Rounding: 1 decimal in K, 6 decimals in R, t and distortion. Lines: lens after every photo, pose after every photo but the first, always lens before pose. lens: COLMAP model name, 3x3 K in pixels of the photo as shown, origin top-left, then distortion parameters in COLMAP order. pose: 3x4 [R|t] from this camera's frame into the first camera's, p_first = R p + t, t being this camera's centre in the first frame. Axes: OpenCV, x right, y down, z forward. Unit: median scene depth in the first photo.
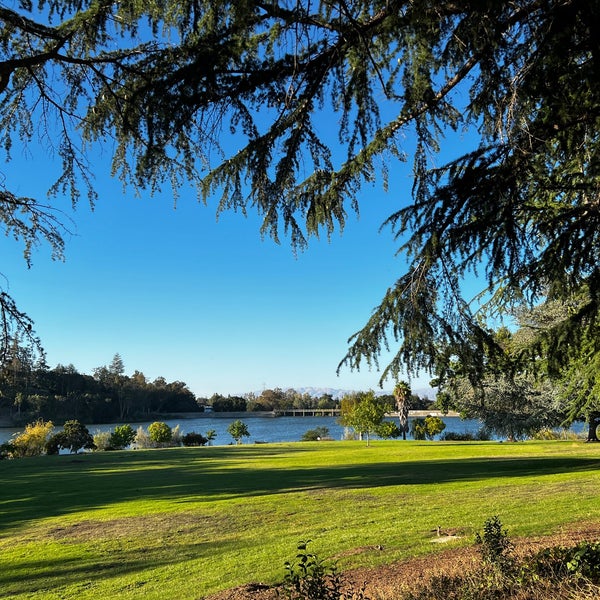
lens RADIAL K [[585.5, 0, 299.9], [0, 585.5, 297.2], [0, 0, 1]] dist [0.032734, 0.000000]
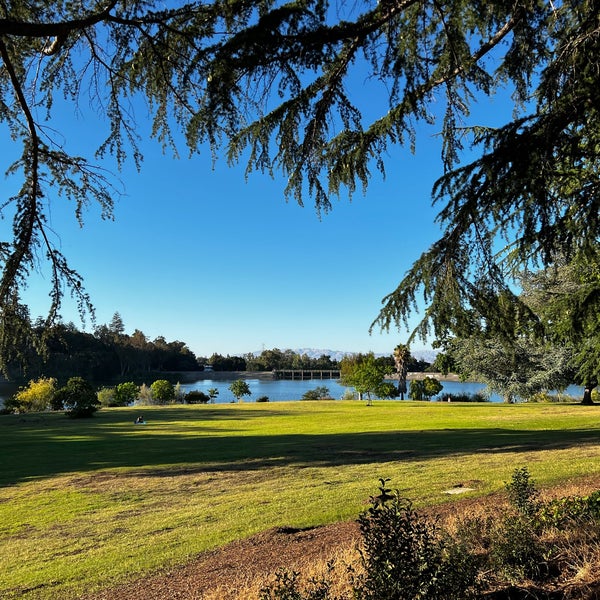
lens RADIAL K [[585.5, 0, 303.7], [0, 585.5, 299.0], [0, 0, 1]] dist [0.032734, 0.000000]
pose [[0.999849, 0.014987, 0.008777, -0.042700], [-0.015552, 0.997544, 0.068288, 0.000071], [-0.007732, -0.068415, 0.997627, -0.025000]]
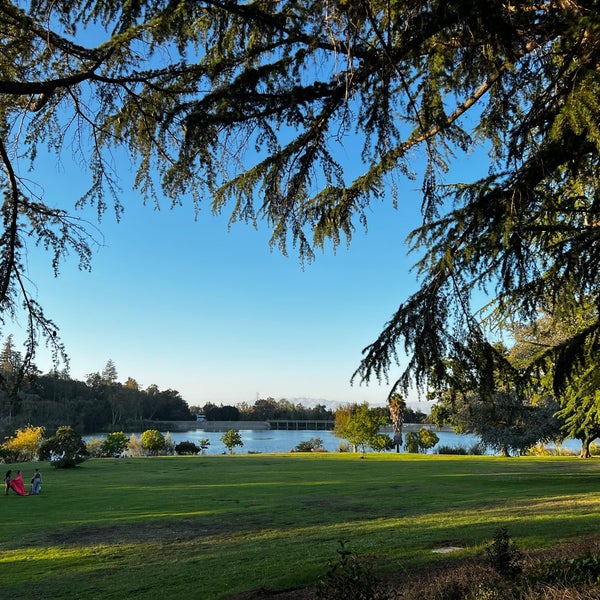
lens RADIAL K [[585.5, 0, 302.0], [0, 585.5, 296.2], [0, 0, 1]] dist [0.032734, 0.000000]
pose [[0.999653, 0.023757, 0.011407, -0.023461], [-0.023532, 0.999532, -0.019521, -0.002858], [-0.011865, 0.019246, 0.999744, -0.023504]]
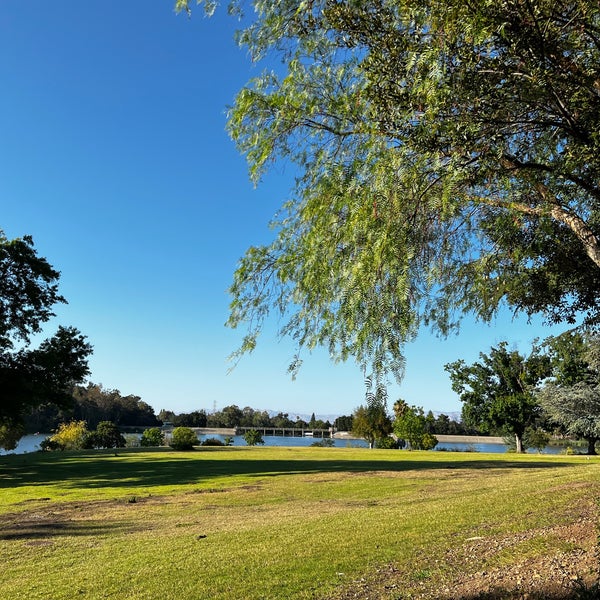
lens RADIAL K [[585.5, 0, 302.7], [0, 585.5, 302.3], [0, 0, 1]] dist [0.032734, 0.000000]
pose [[0.992208, 0.061493, 0.108358, -1.120183], [-0.058349, 0.997785, -0.031952, 0.078042], [-0.110082, 0.025381, 0.993598, -0.545031]]
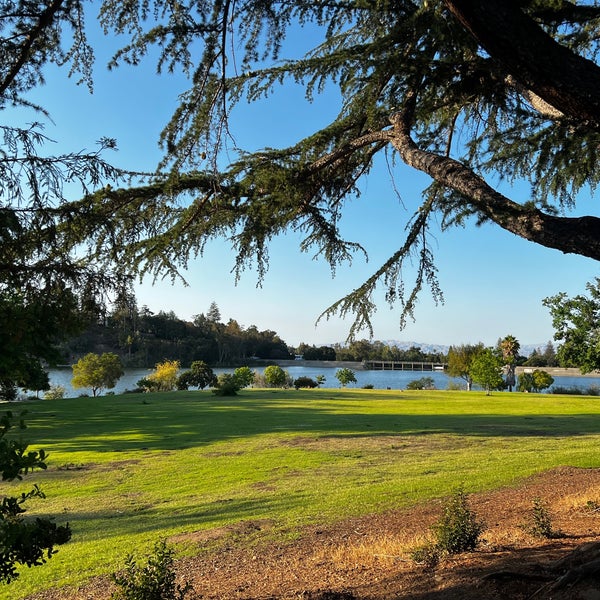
lens RADIAL K [[585.5, 0, 297.0], [0, 585.5, 298.8], [0, 0, 1]] dist [0.032734, 0.000000]
pose [[0.989618, 0.020499, -0.142252, -0.350400], [-0.008392, 0.996329, 0.085192, -0.003399], [0.143476, -0.083114, 0.986158, -0.260266]]
